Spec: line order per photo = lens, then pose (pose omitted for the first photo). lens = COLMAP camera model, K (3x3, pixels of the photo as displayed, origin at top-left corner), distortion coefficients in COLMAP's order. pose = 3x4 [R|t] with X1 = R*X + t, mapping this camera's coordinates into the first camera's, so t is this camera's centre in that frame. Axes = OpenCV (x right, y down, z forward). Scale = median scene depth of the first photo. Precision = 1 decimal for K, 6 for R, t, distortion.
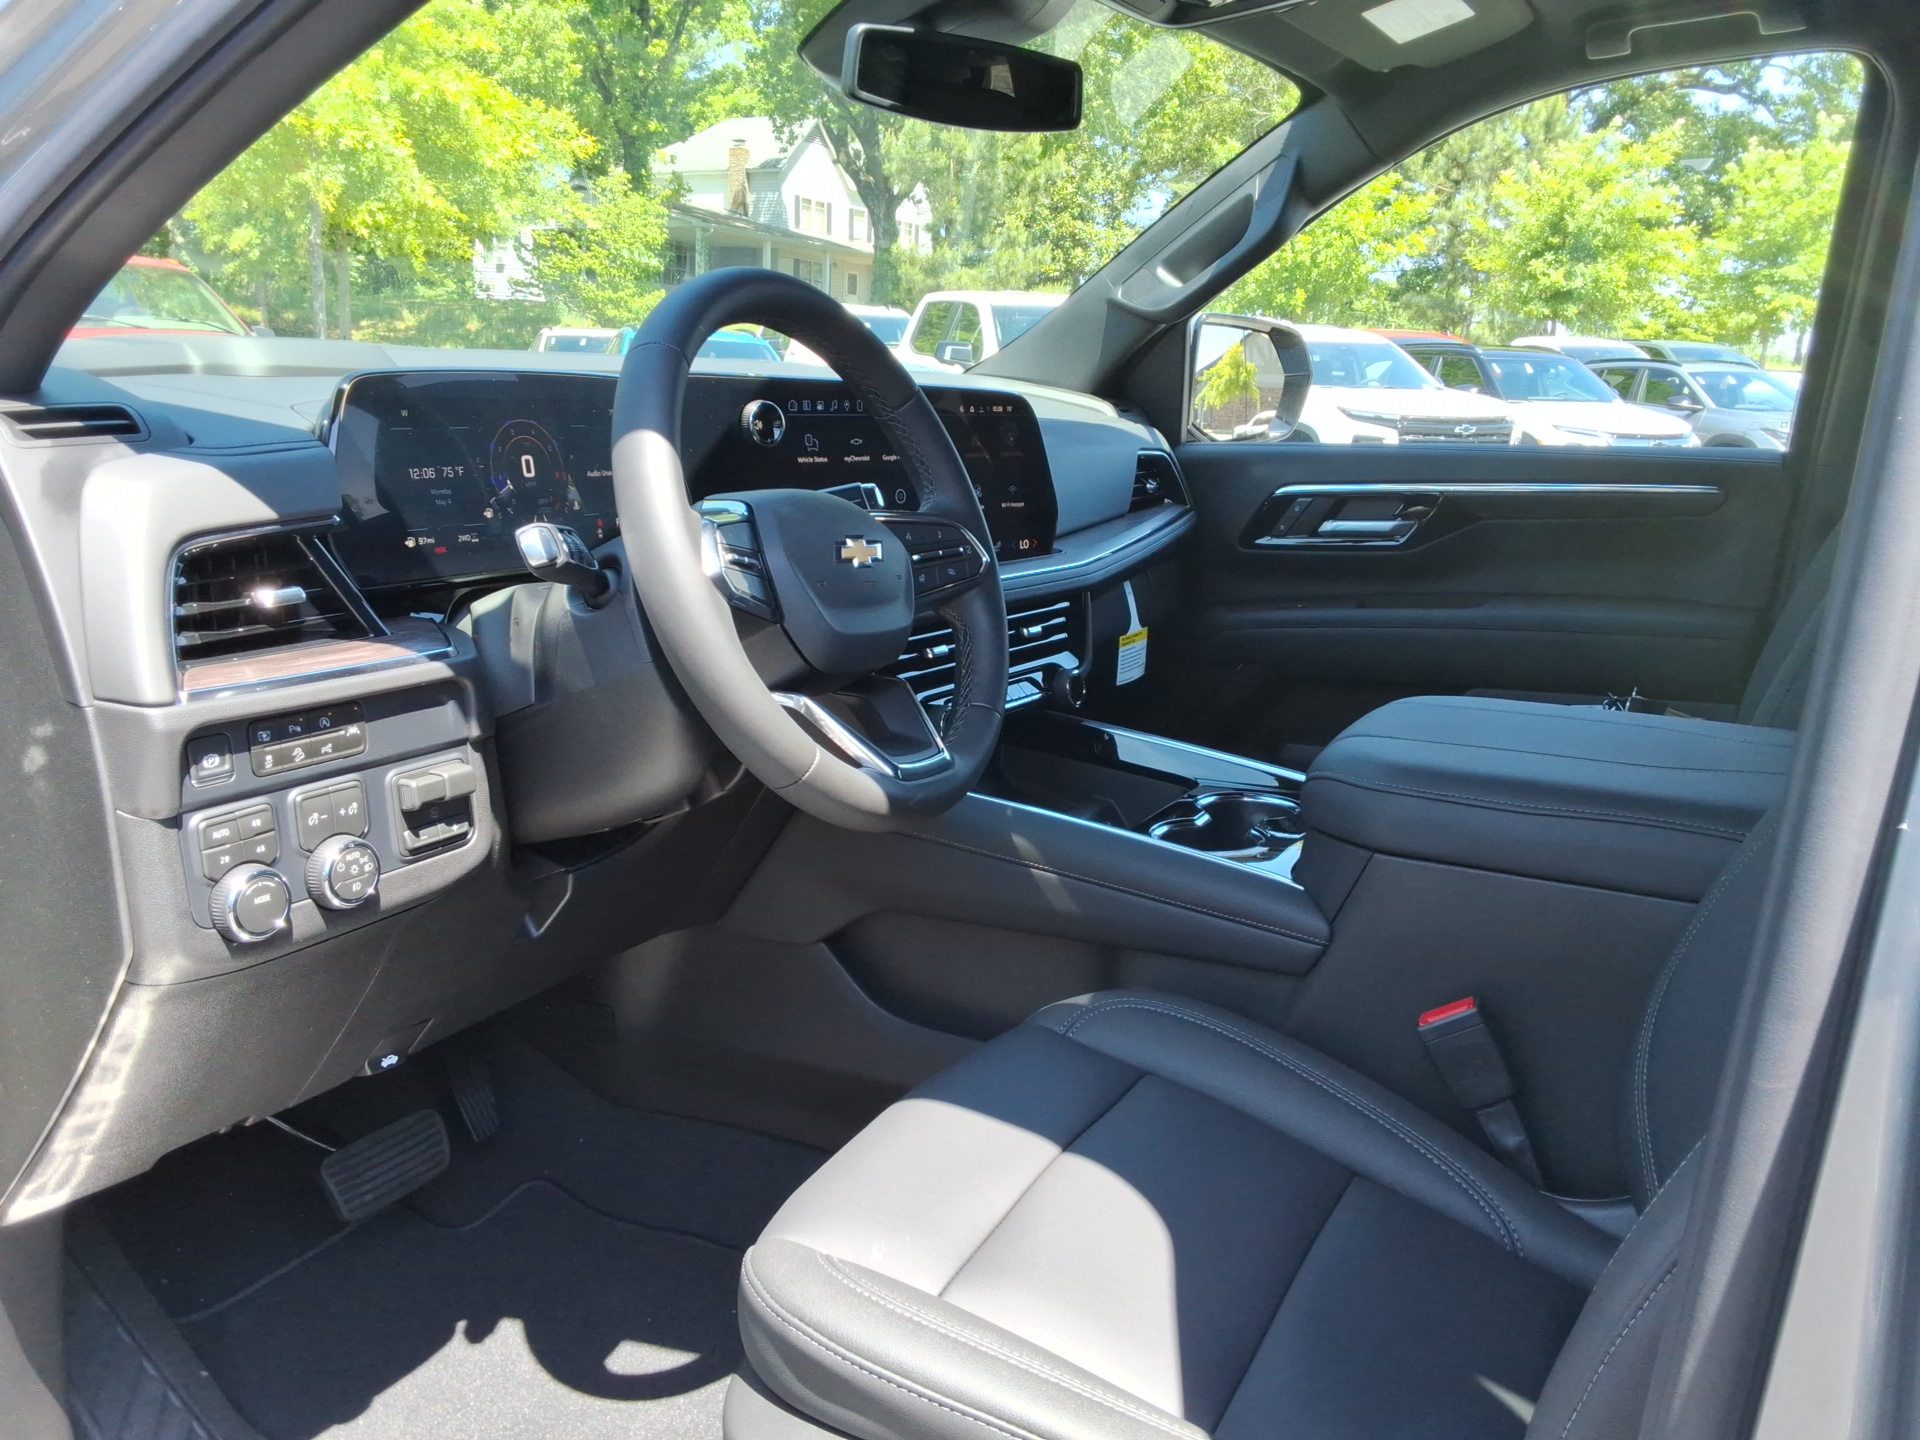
lens RADIAL K [[1554.3, 0, 967.4], [0, 1554.3, 726.8], [0, 0, 1]] dist [0.095789, -0.150510]
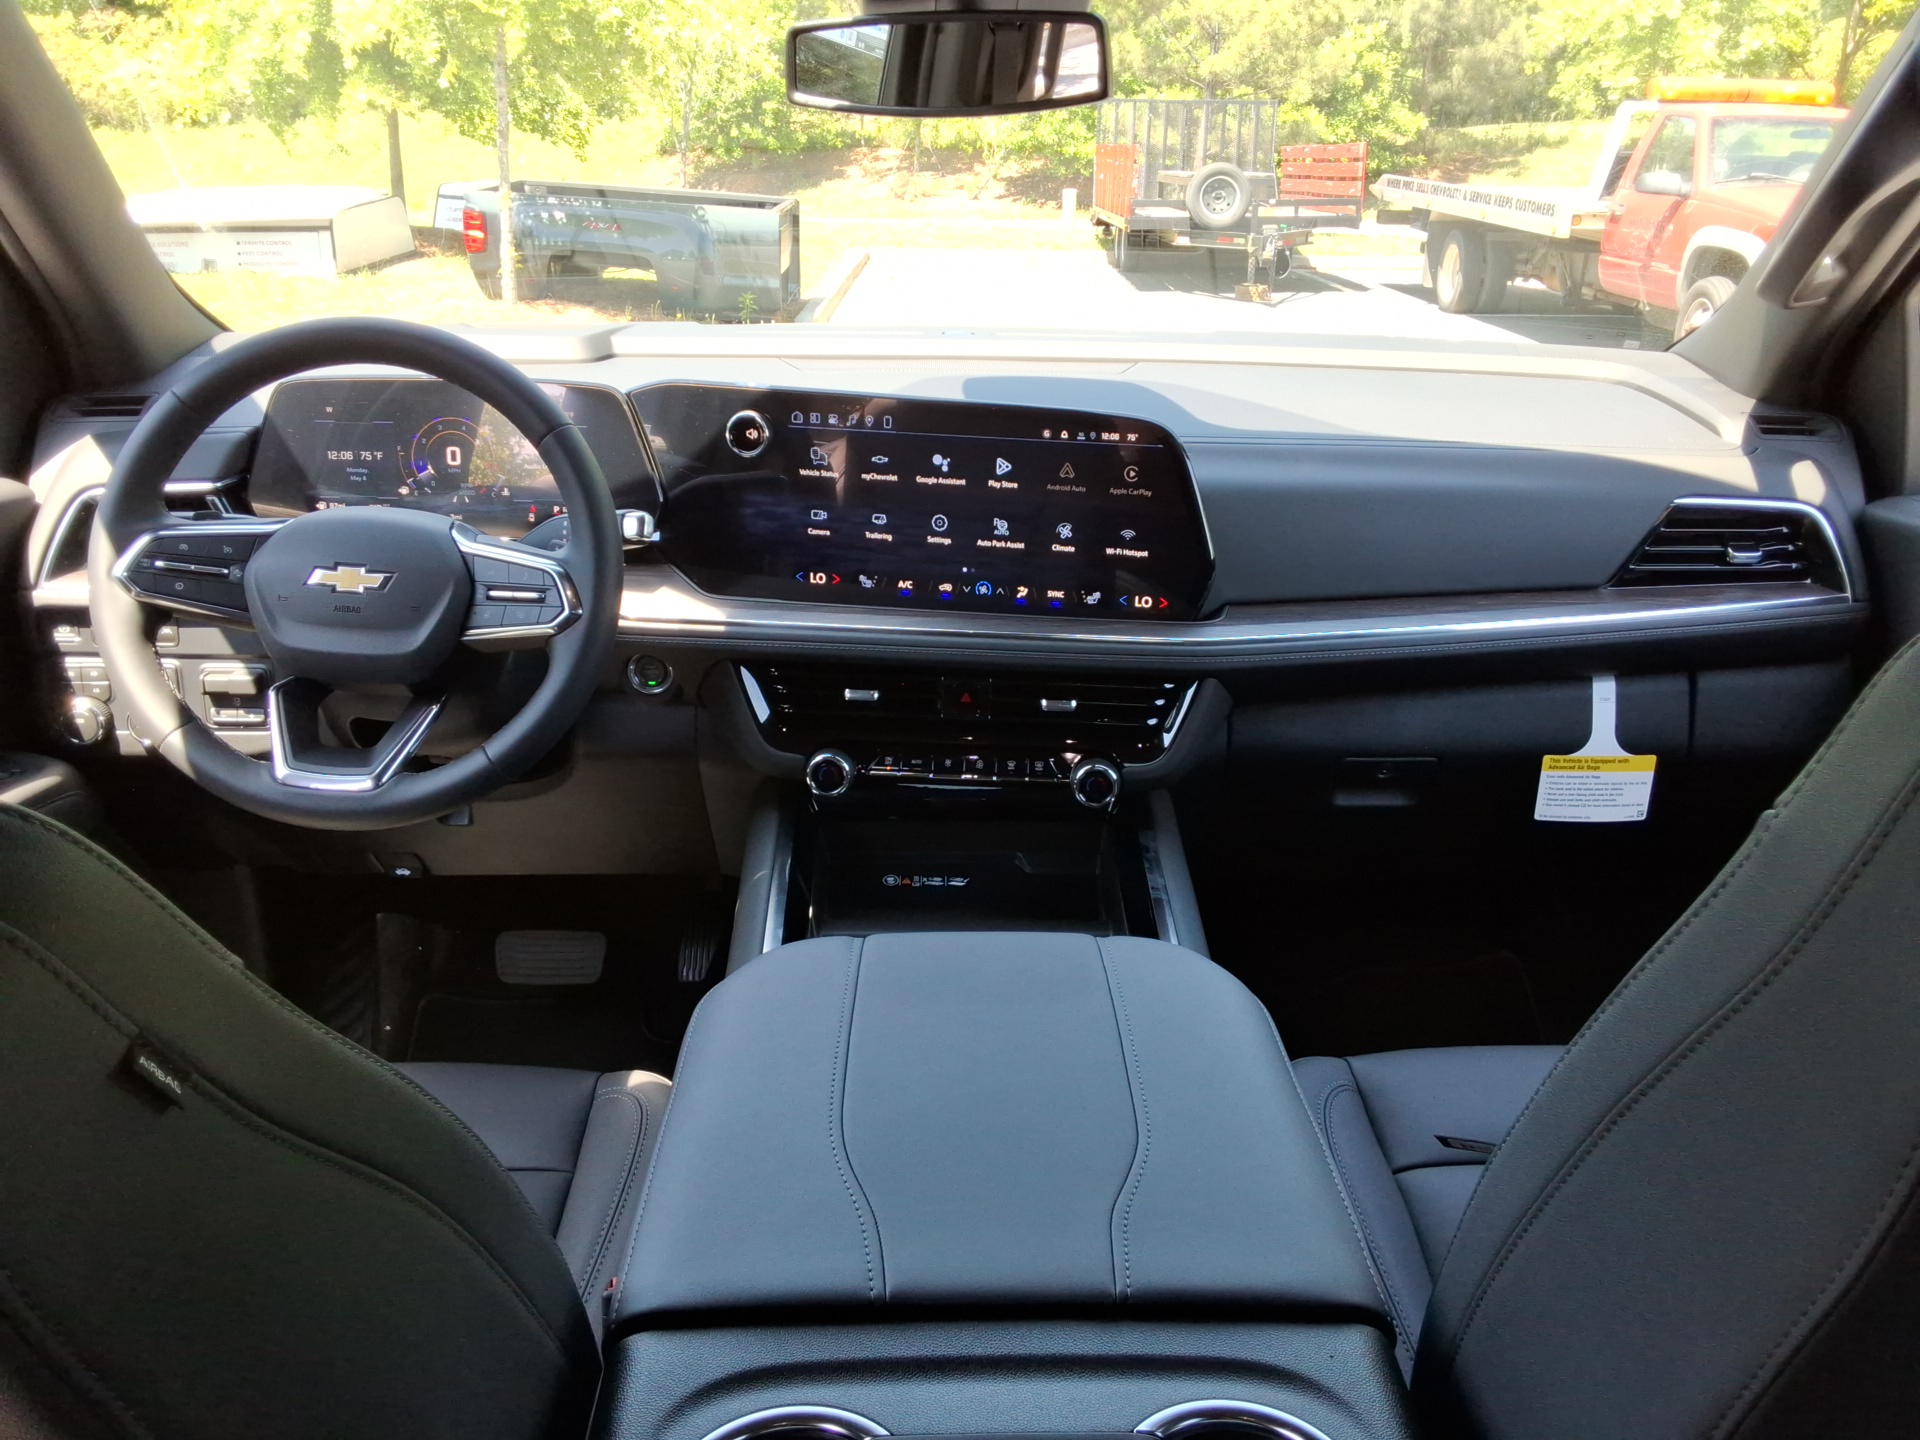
lens RADIAL K [[1554.3, 0, 961.6], [0, 1554.3, 707.9], [0, 0, 1]] dist [0.095789, -0.150510]
pose [[0.492463, 0.266031, -0.828678, 0.044514], [-0.197117, 0.961490, 0.191525, -0.013081], [0.847718, 0.069028, 0.525937, 0.031672]]
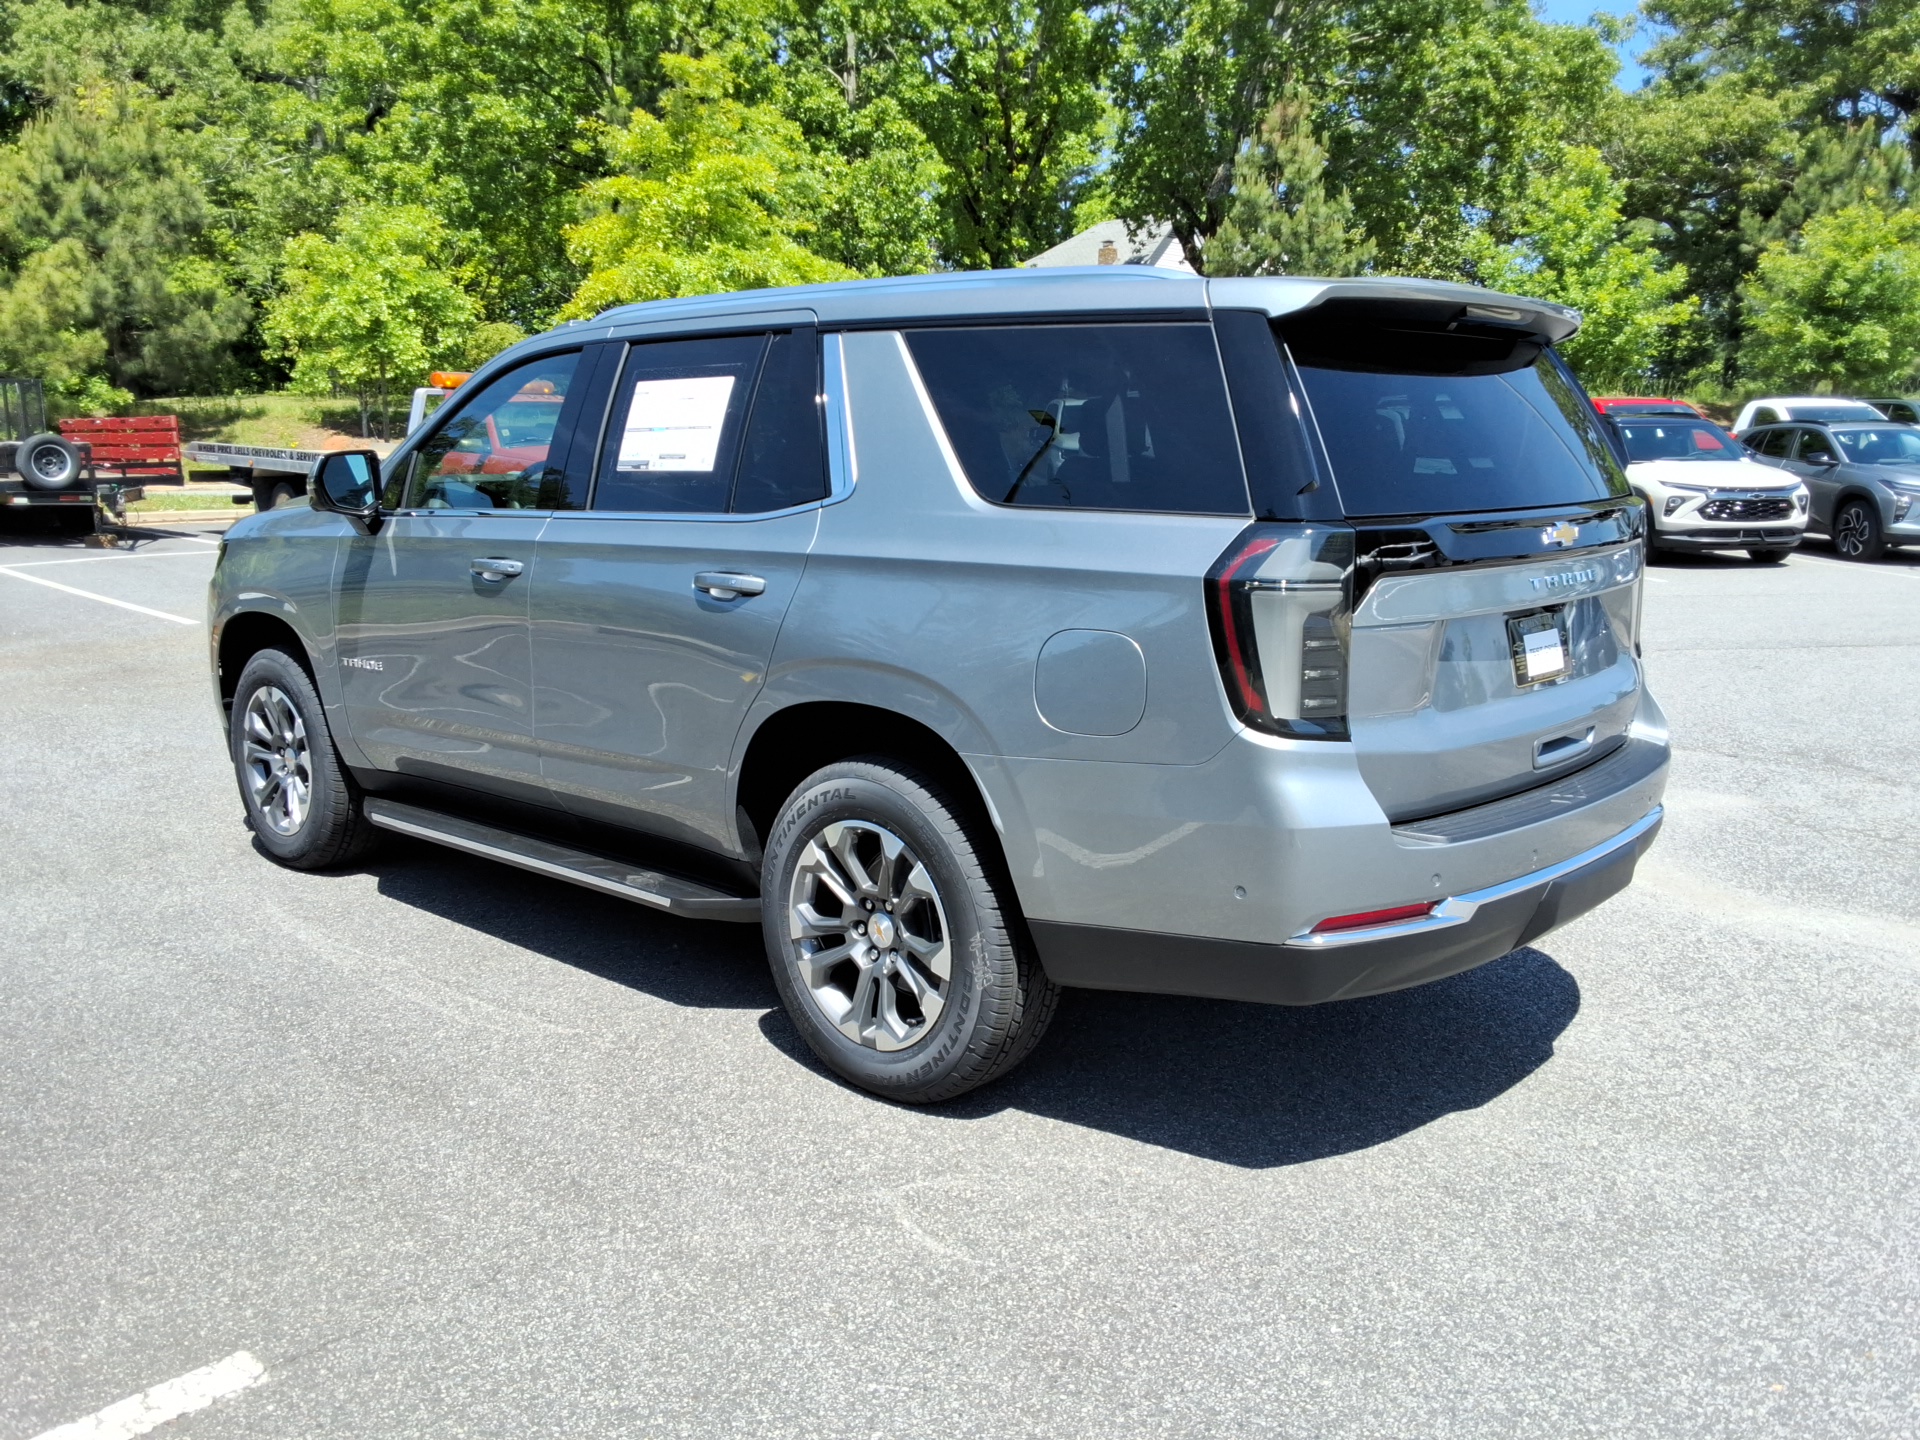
lens RADIAL K [[1554.3, 0, 983.0], [0, 1554.3, 708.5], [0, 0, 1]] dist [0.095789, -0.150510]
pose [[0.968906, 0.007822, -0.247305, 0.091458], [-0.021875, 0.998294, -0.054128, 0.023207], [0.246460, 0.057854, 0.967425, -0.113646]]
